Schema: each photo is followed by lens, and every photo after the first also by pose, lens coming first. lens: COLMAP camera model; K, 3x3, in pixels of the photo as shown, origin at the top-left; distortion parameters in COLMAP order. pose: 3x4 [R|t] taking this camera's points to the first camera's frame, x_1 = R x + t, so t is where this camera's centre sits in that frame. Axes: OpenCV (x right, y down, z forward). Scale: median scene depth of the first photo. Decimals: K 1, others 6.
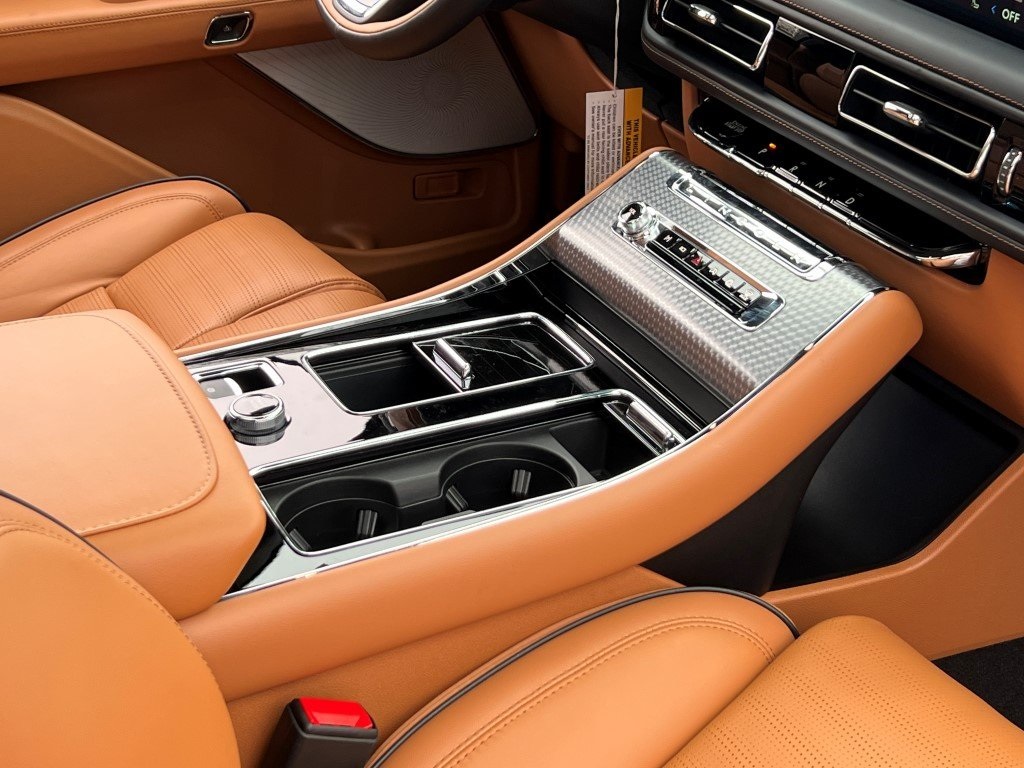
lens RADIAL K [[1573.1, 0, 512.0], [0, 1573.1, 384.0], [0, 0, 1]] dist [0.197308, -0.633804]
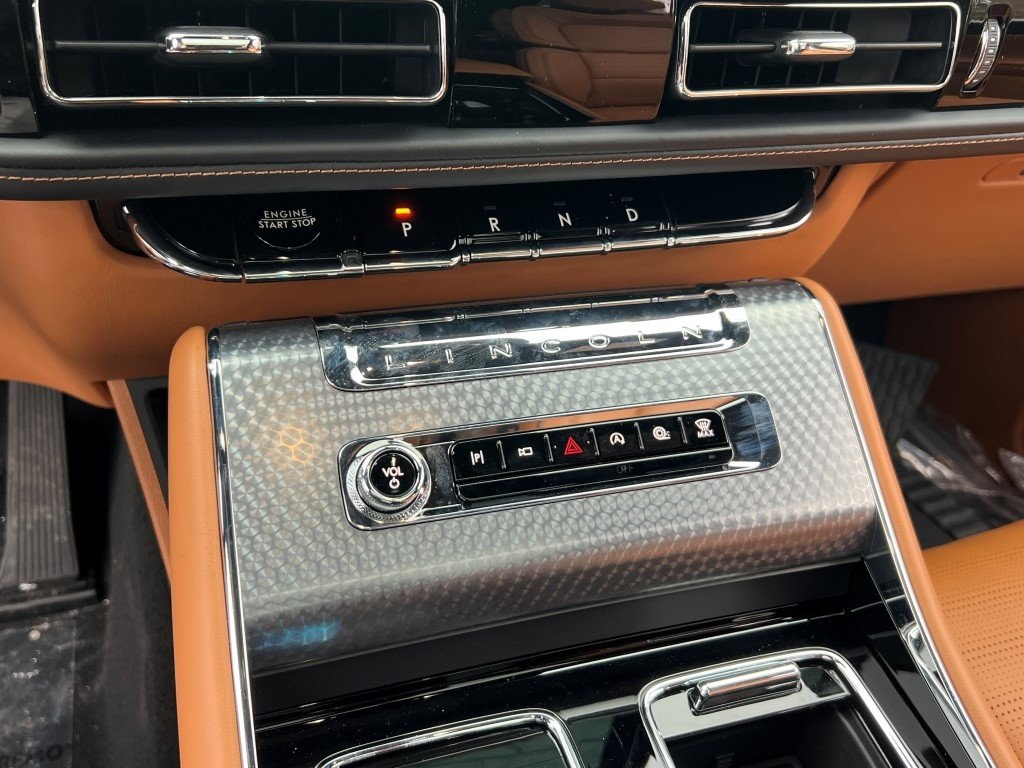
lens RADIAL K [[986.6, 0, 512.0], [0, 986.6, 384.0], [0, 0, 1]] dist [0.014929, -0.027247]
pose [[0.184267, -0.666704, 0.722185, -0.132226], [0.372323, 0.727356, 0.576479, -0.324917], [-0.909627, 0.162659, 0.382257, 0.944300]]
